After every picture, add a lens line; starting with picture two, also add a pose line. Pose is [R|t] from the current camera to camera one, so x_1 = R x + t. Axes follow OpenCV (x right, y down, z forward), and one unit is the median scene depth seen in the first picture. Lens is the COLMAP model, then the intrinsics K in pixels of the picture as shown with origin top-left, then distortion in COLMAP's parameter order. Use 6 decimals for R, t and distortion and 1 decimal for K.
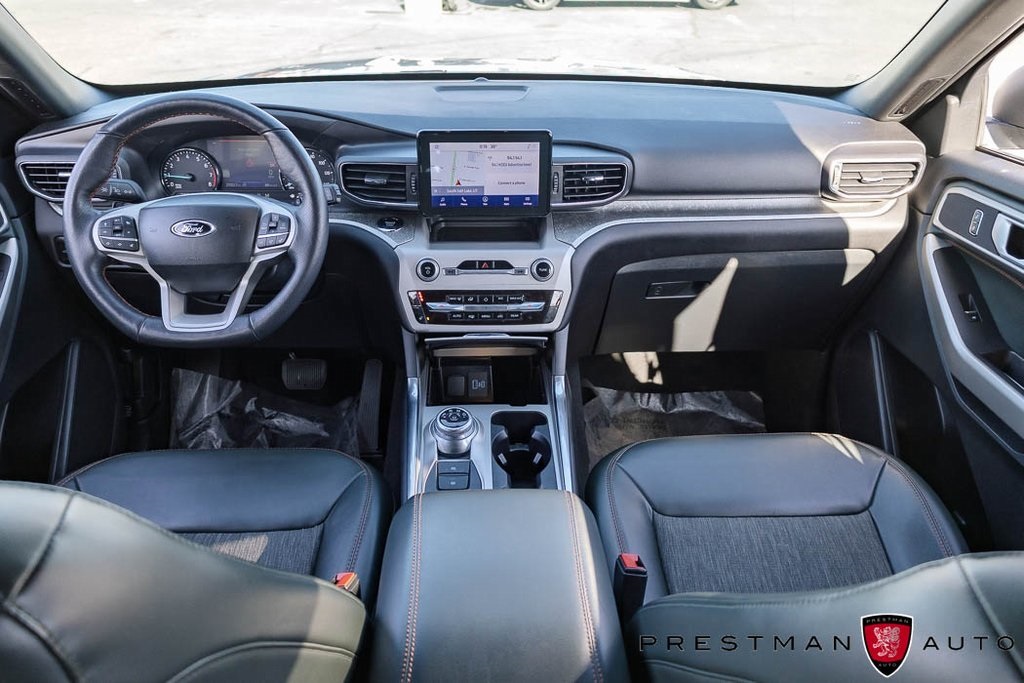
lens RADIAL K [[658.7, 0, 496.1], [0, 658.7, 298.4], [0, 0, 1]] dist [0.002274, 0.022374]
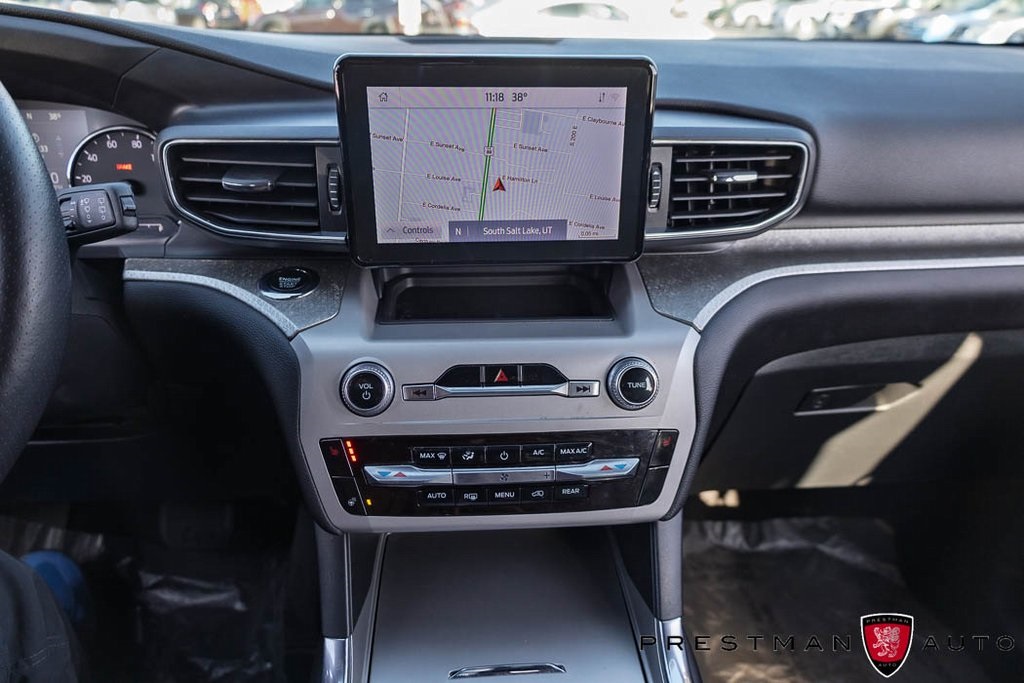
lens RADIAL K [[658.7, 0, 504.3], [0, 658.7, 344.2], [0, 0, 1]] dist [0.002274, 0.022374]
pose [[0.999667, -0.012046, 0.022806, -0.024068], [0.012424, 0.999787, -0.016510, -0.063296], [-0.022602, 0.016788, 0.999604, 0.565195]]
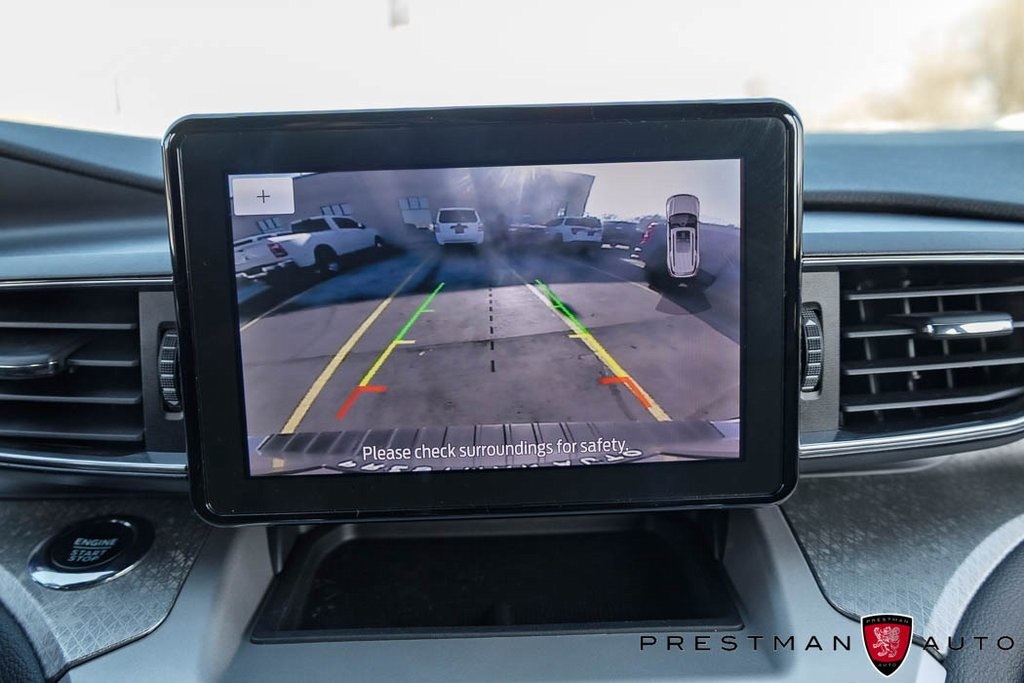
lens RADIAL K [[790.0, 0, 504.2], [0, 790.0, 355.0], [0, 0, 1]] dist [-0.043197, 0.018904]
pose [[0.998694, -0.031606, -0.040148, -0.002263], [0.020502, 0.967578, -0.251740, -0.110744], [0.046803, 0.250588, 0.966962, 0.750871]]
